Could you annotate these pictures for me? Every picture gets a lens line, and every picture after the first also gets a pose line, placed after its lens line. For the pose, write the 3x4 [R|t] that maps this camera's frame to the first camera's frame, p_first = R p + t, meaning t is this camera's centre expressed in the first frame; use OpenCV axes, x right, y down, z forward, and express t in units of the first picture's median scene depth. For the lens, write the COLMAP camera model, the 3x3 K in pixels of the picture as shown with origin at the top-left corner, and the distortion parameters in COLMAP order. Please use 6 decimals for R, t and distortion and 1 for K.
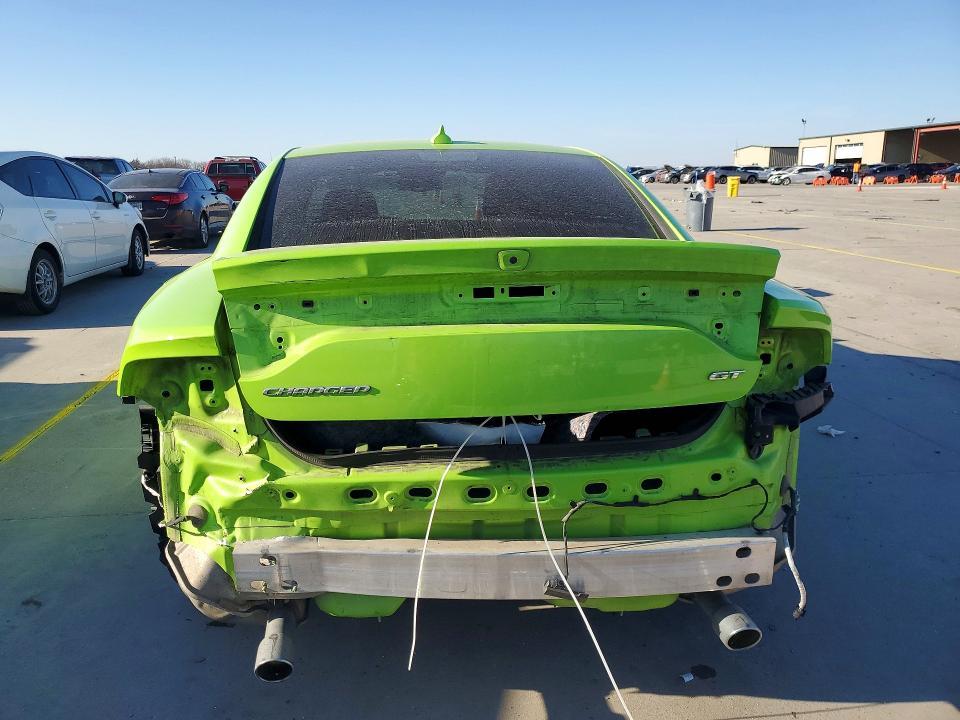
lens RADIAL K [[768.2, 0, 480.0], [0, 768.2, 360.0], [0, 0, 1]] dist [0.002352, 0.002148]
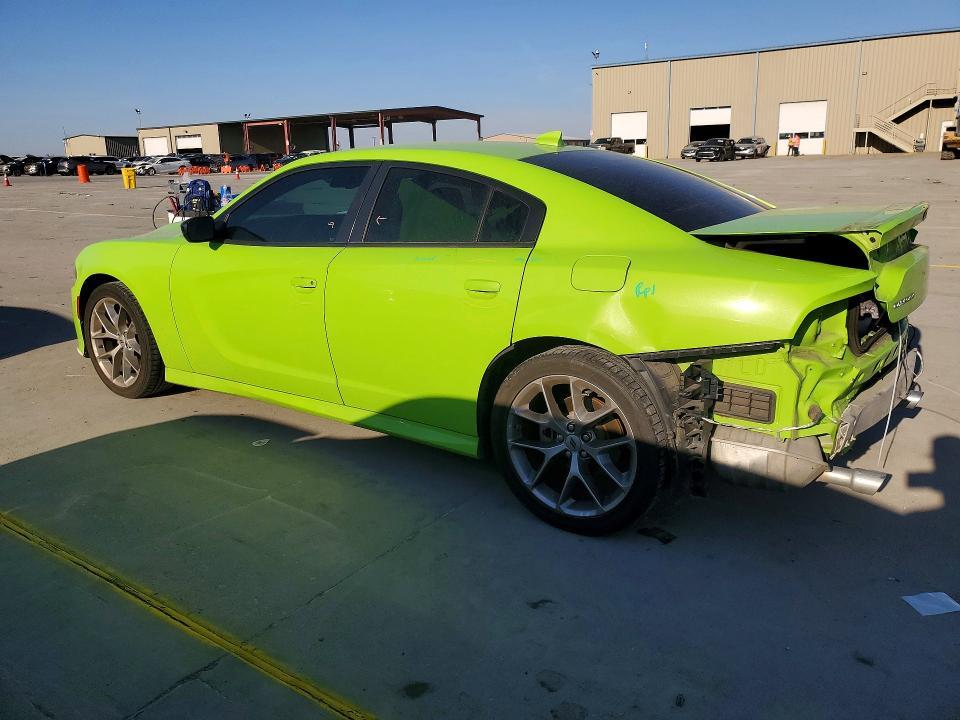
lens RADIAL K [[768.2, 0, 480.0], [0, 768.2, 360.0], [0, 0, 1]] dist [0.002352, 0.002148]
pose [[0.639083, -0.199110, 0.742918, -0.109987], [0.189314, 0.976916, 0.098970, -0.009091], [-0.745475, 0.077395, 0.662025, 0.030895]]
